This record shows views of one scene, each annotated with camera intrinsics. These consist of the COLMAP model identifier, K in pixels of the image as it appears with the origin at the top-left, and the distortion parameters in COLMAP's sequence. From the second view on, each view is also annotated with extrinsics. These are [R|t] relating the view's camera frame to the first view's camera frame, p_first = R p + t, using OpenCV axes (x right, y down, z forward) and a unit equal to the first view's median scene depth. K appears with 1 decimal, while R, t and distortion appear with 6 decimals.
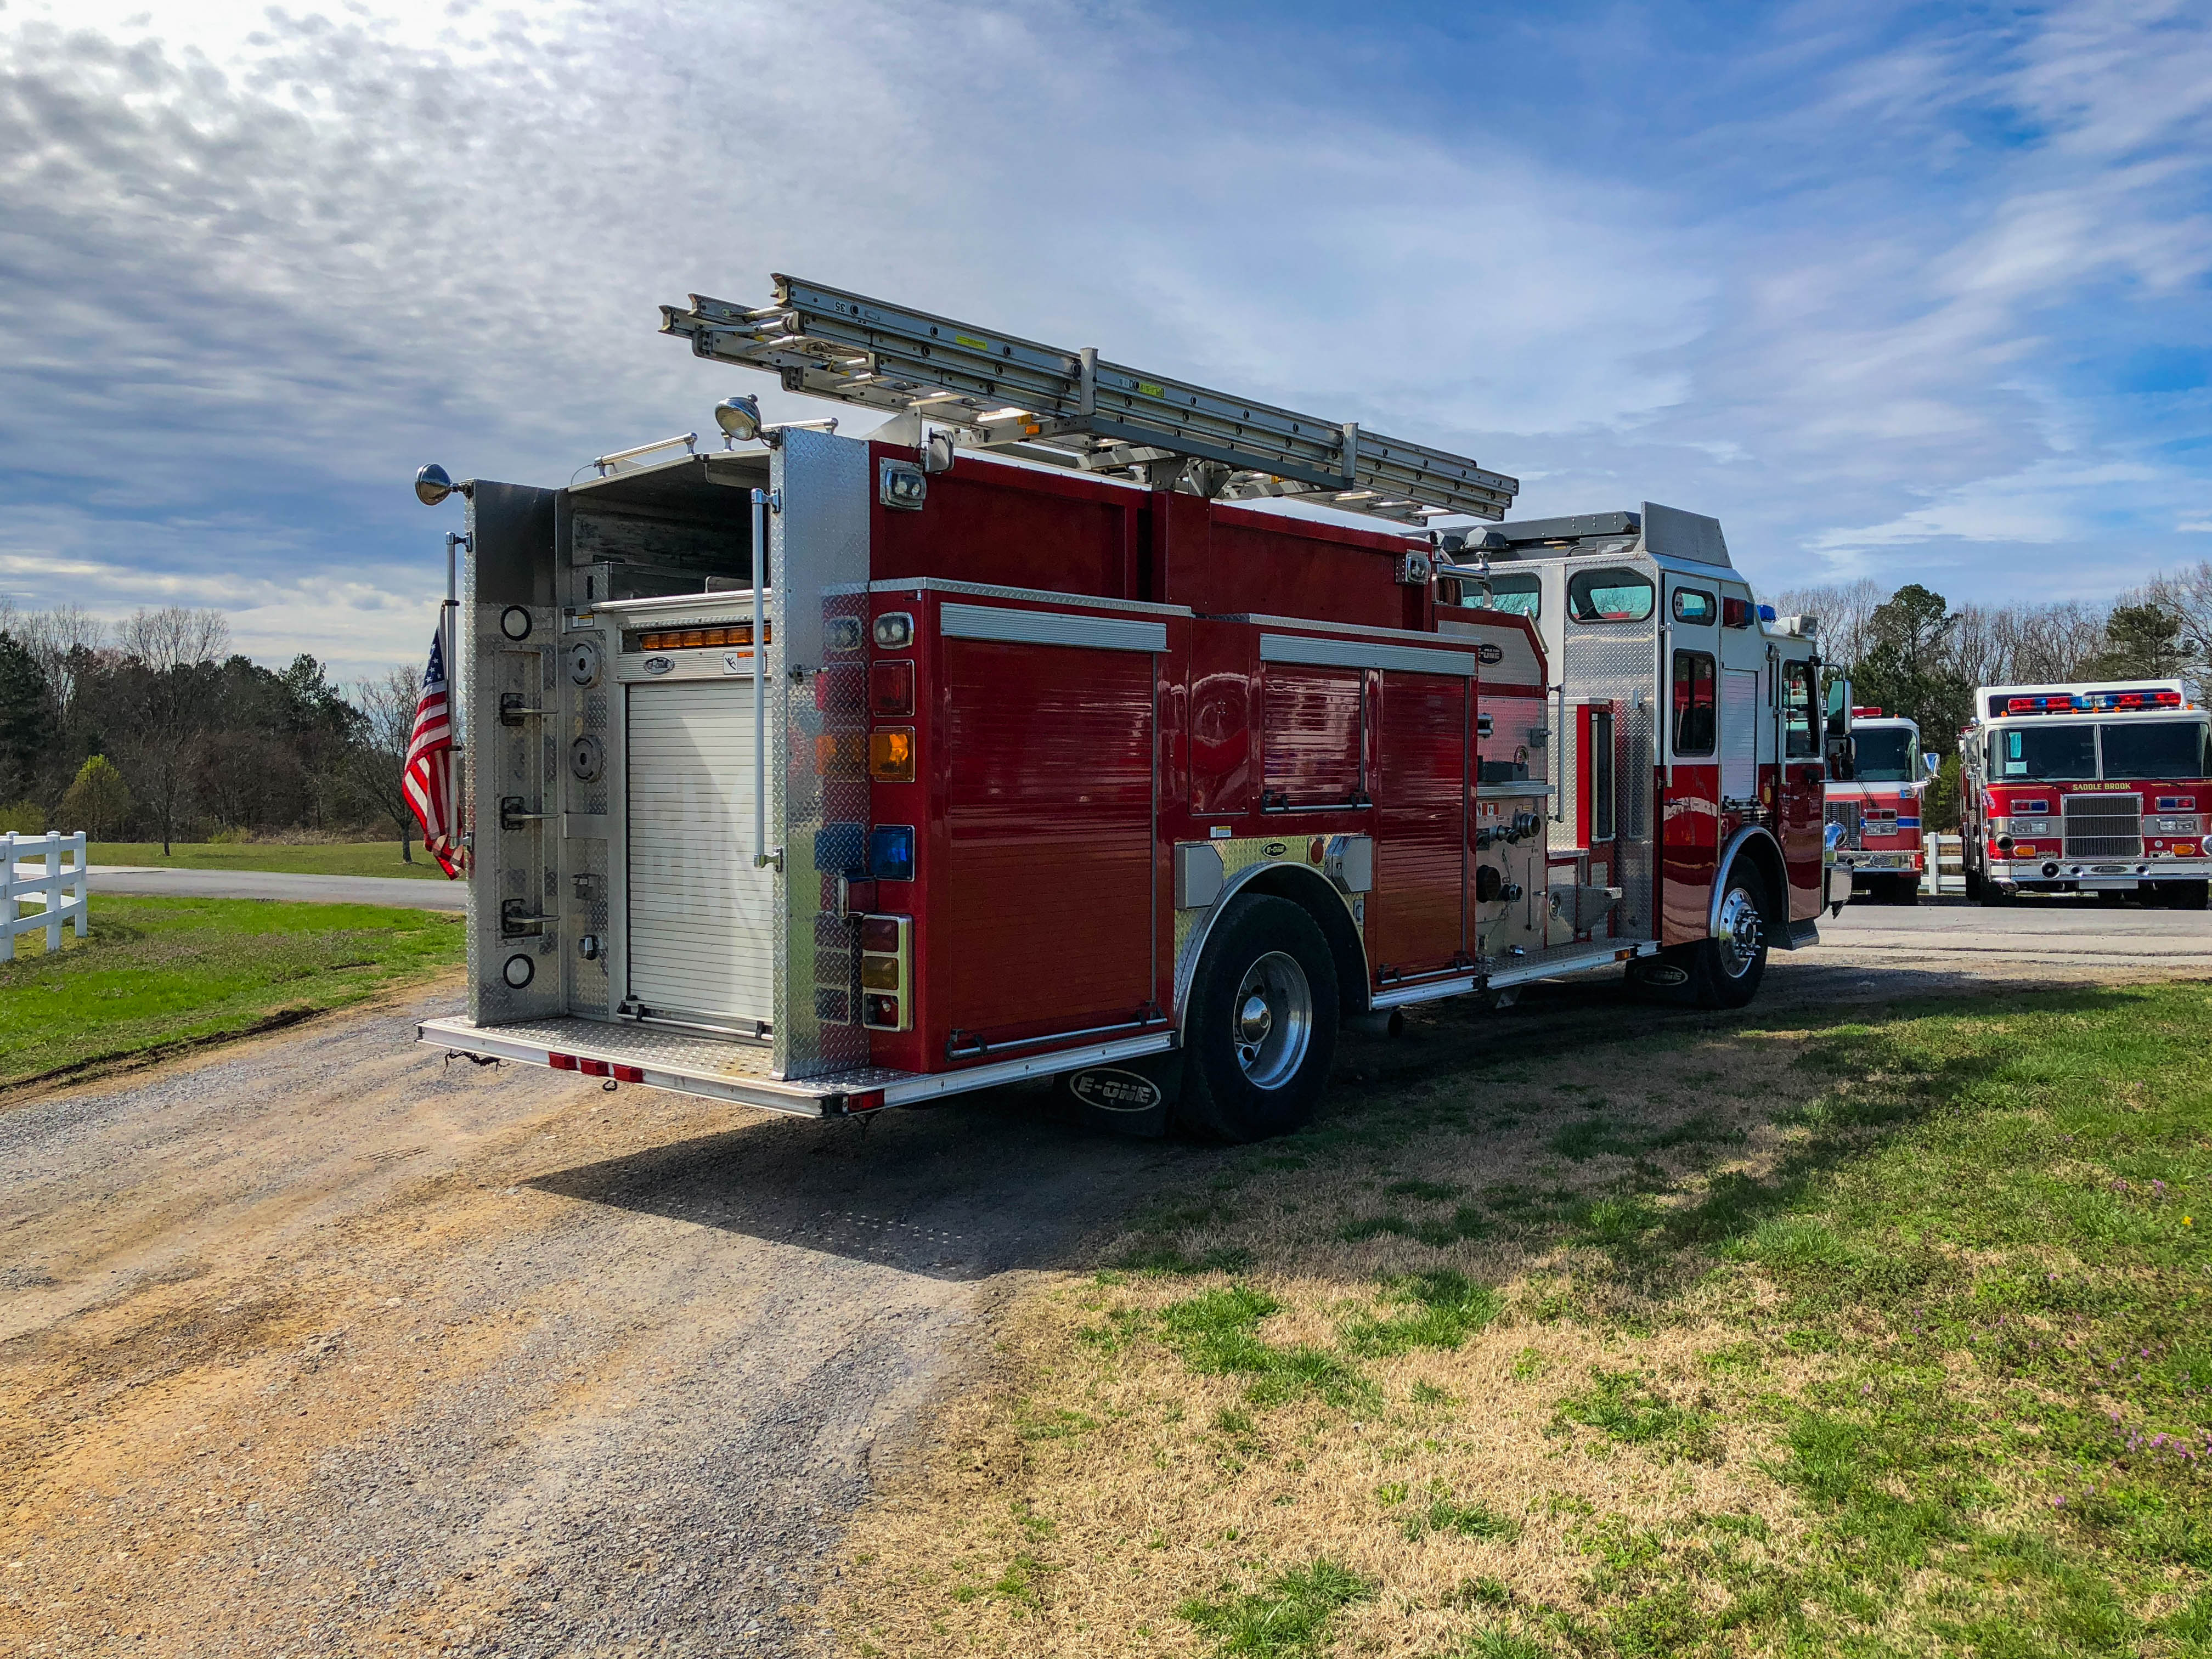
lens RADIAL K [[1963.6, 0, 1046.7], [0, 1963.6, 831.3], [0, 0, 1]] dist [0.000450, -0.016663]
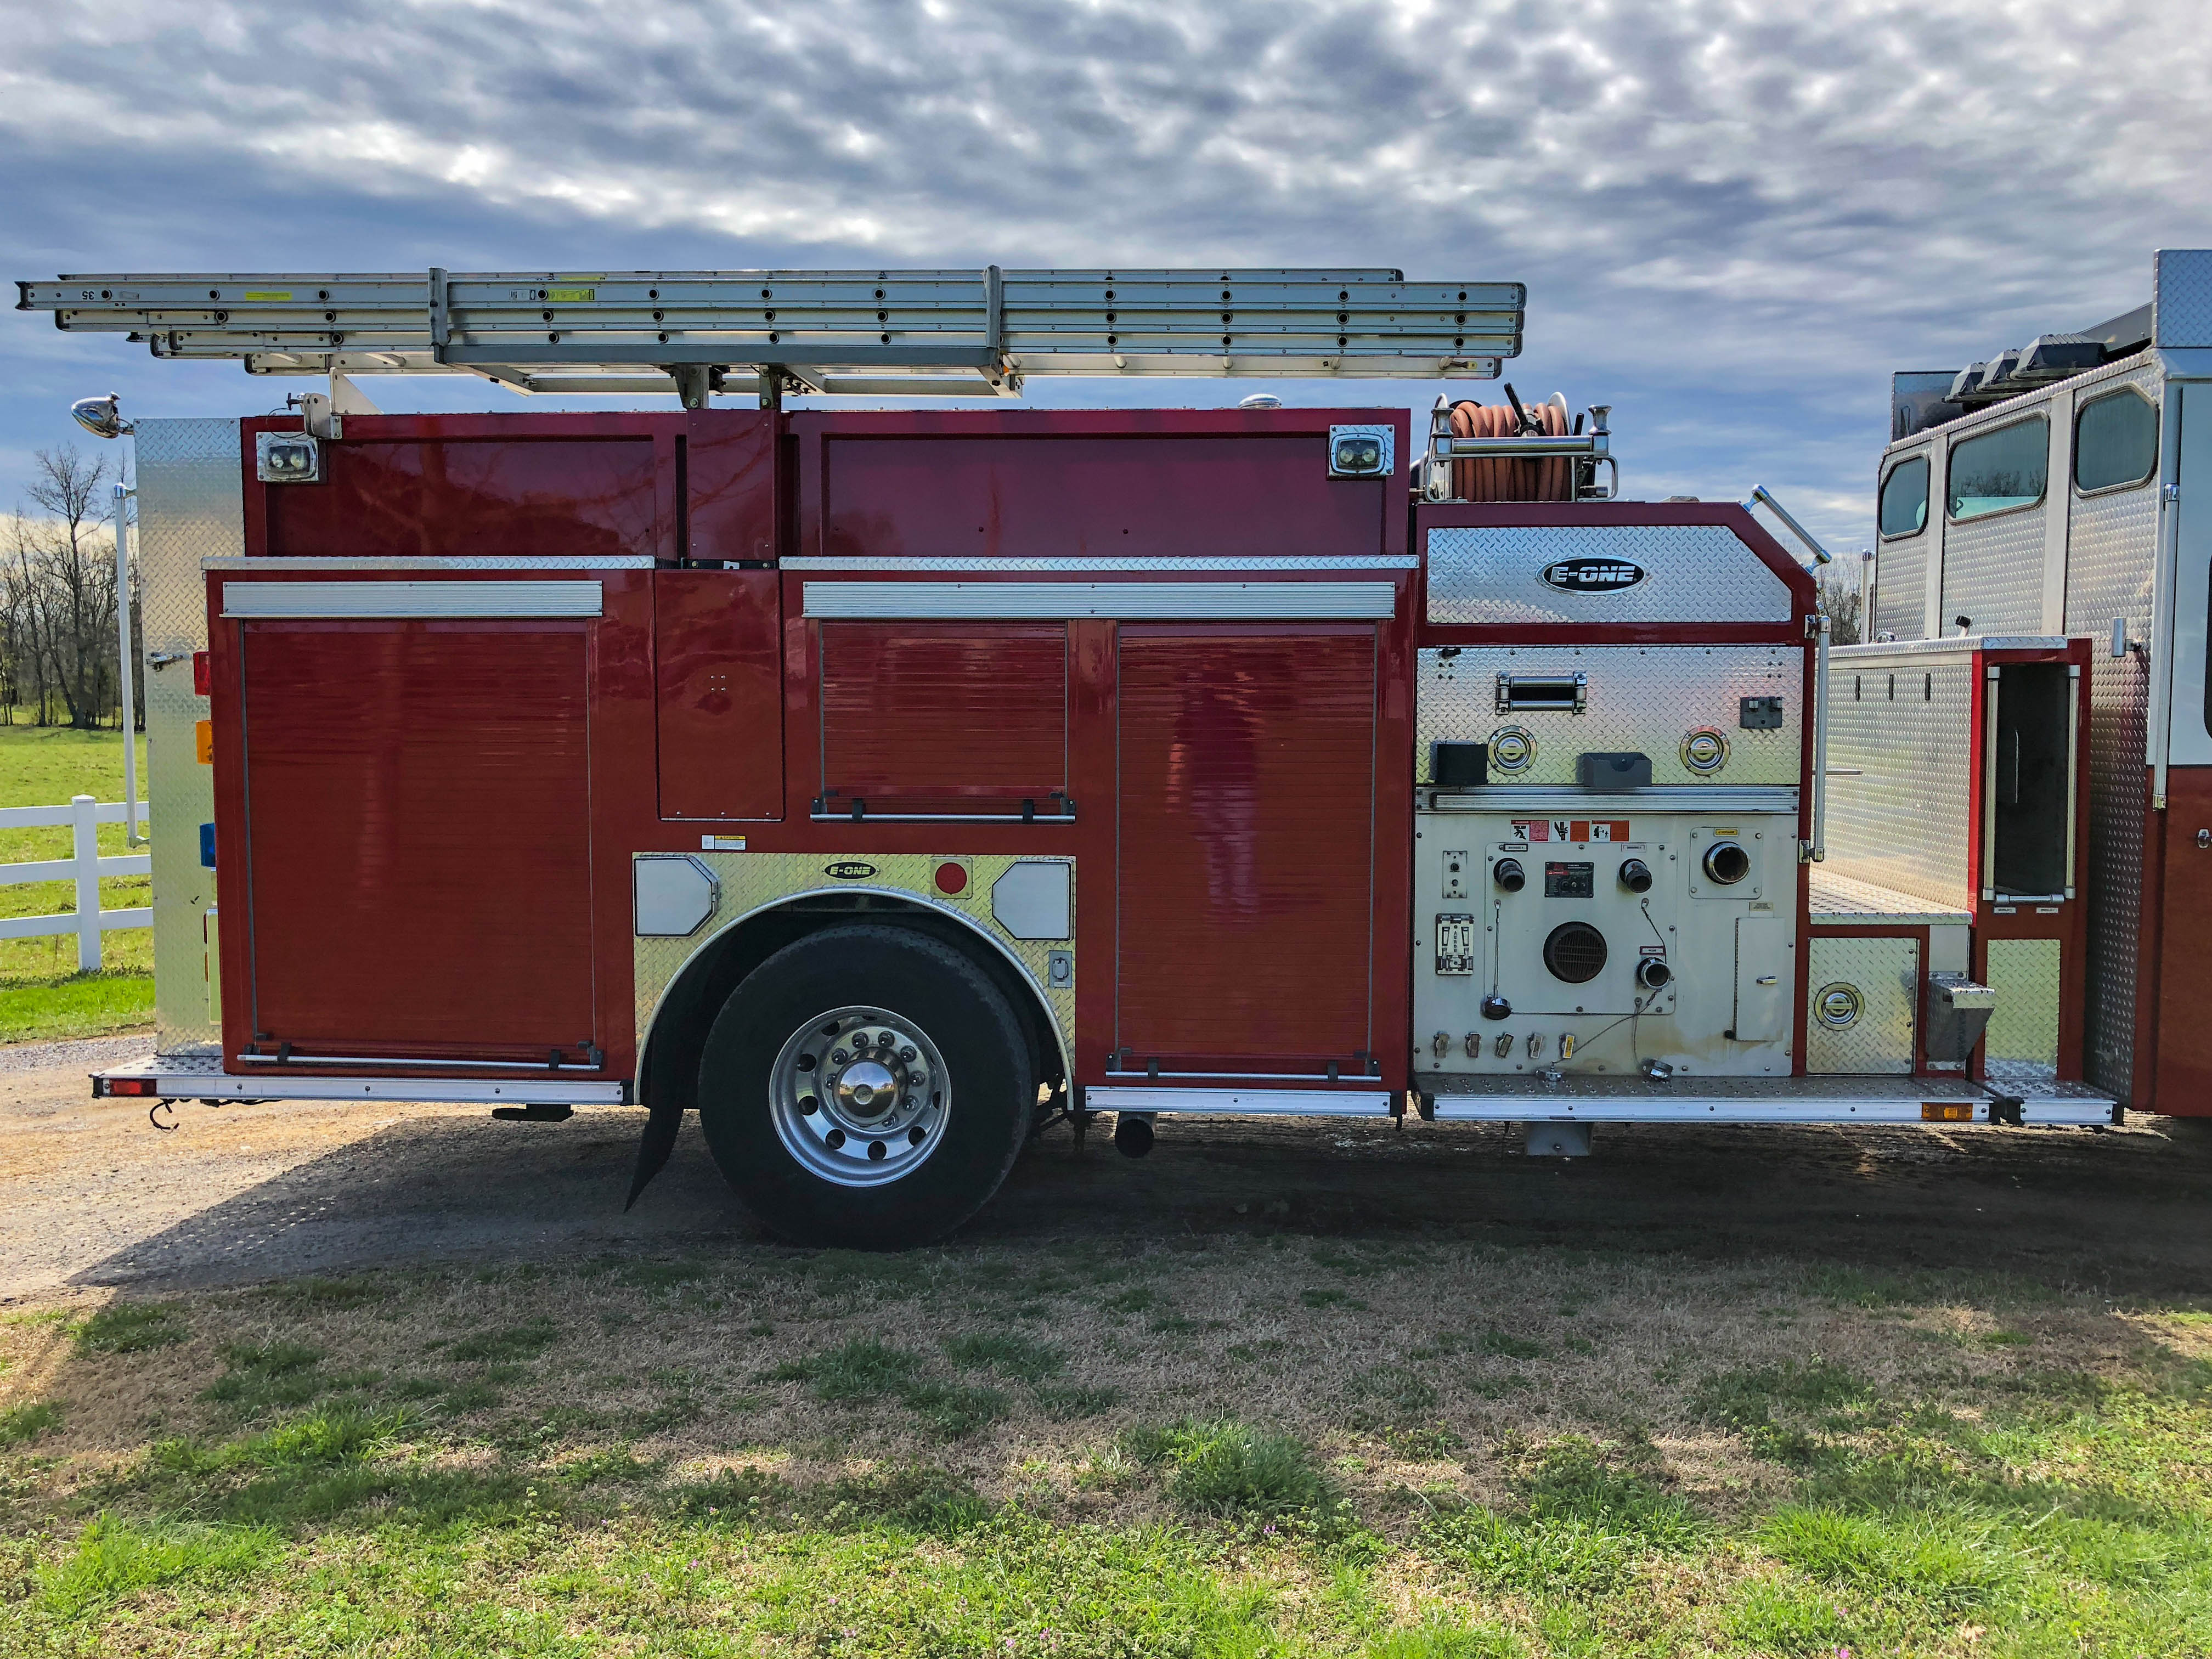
lens RADIAL K [[1963.6, 0, 1046.7], [0, 1963.6, 831.3], [0, 0, 1]] dist [0.000450, -0.016663]
pose [[0.561004, 0.058163, -0.825767, 0.082435], [-0.029979, 0.998302, 0.049949, -0.004808], [0.827270, -0.003265, 0.561795, 0.068268]]
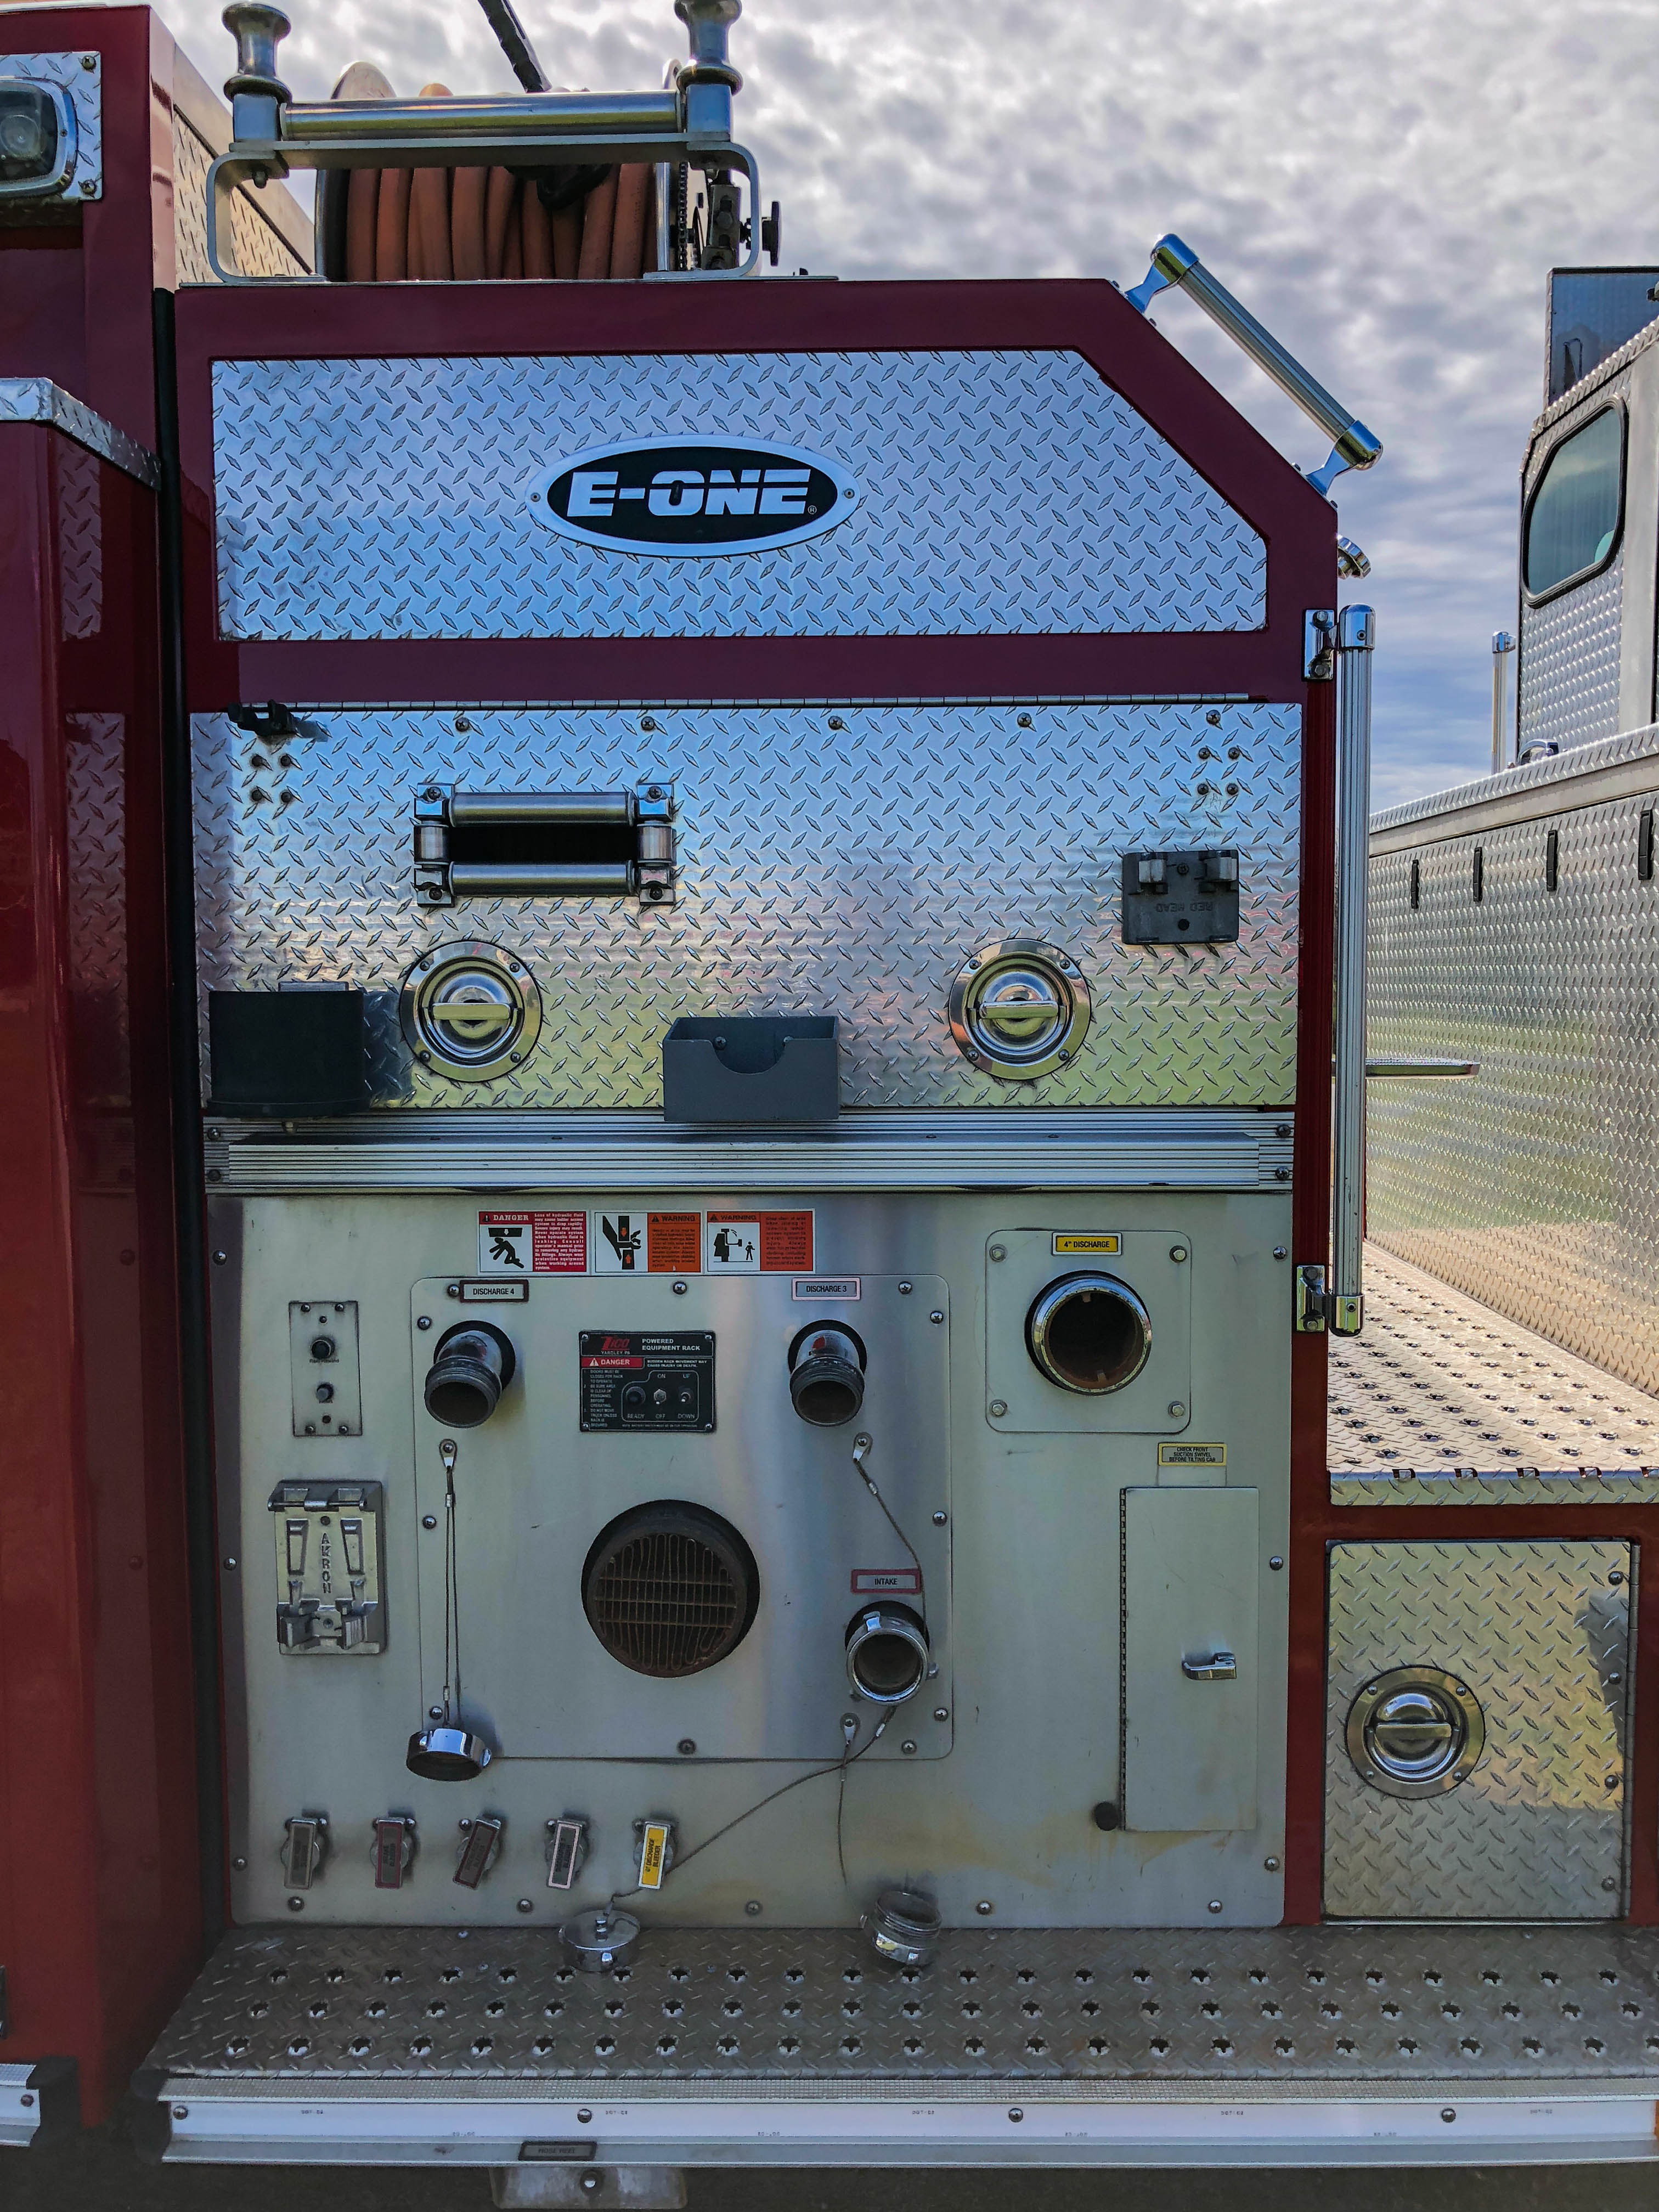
lens RADIAL K [[1828.4, 0, 829.5], [0, 1828.4, 1106.0], [0, 0, 1]] dist [0.004542, -0.006381]
pose [[0.591872, 0.053943, -0.804225, 0.051181], [-0.024517, 0.998501, 0.048931, -0.004731], [0.805659, -0.009244, 0.592307, 0.116731]]
